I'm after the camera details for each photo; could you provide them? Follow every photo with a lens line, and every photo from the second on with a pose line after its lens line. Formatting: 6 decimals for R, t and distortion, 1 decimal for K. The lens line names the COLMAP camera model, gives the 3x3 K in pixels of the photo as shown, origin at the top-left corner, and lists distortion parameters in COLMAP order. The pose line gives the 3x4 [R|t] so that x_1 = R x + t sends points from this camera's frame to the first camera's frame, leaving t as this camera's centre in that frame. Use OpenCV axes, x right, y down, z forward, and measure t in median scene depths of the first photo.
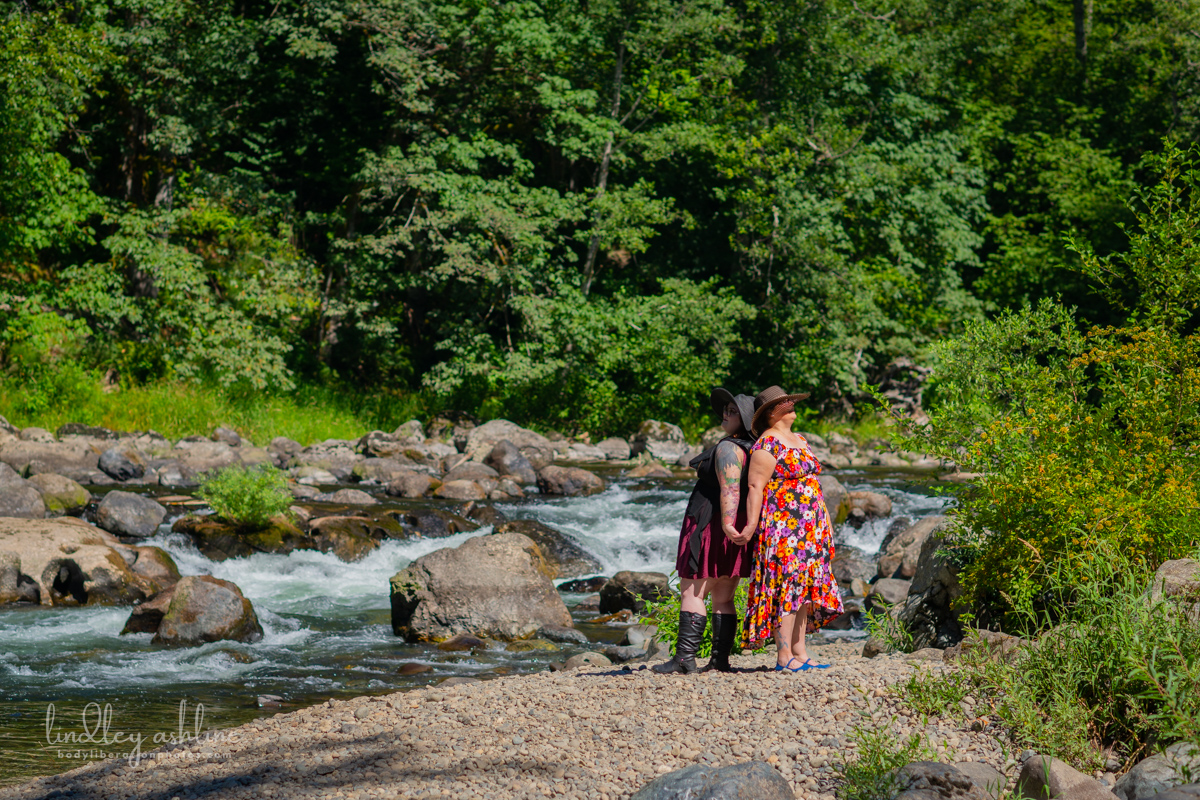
lens RADIAL K [[2964.6, 0, 599.8], [0, 2964.6, 400.4], [0, 0, 1]] dist [-0.084789, 0.000000]
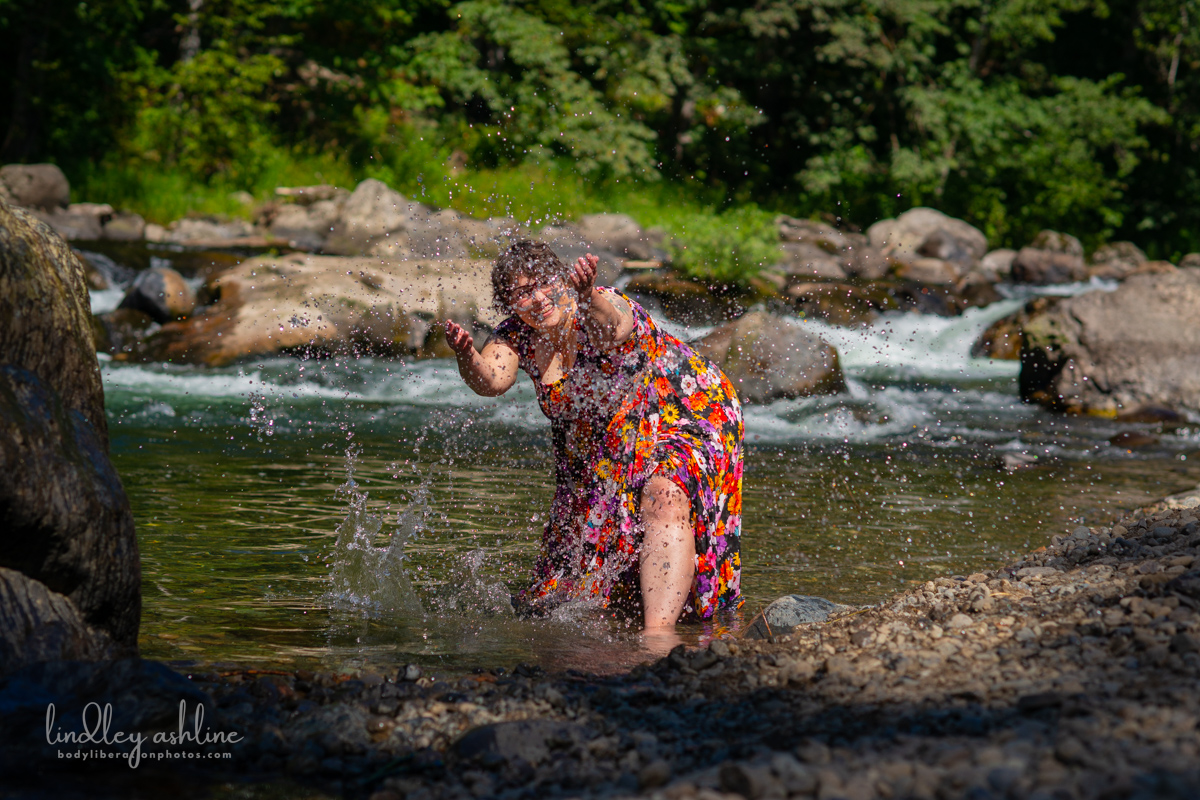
lens RADIAL K [[2964.6, 0, 600.2], [0, 2964.6, 399.5], [0, 0, 1]] dist [-0.084789, 0.000000]
pose [[0.995645, 0.039060, -0.084650, -0.042084], [-0.034683, 0.998014, 0.052580, 0.016140], [0.086535, -0.049415, 0.995023, 0.098916]]
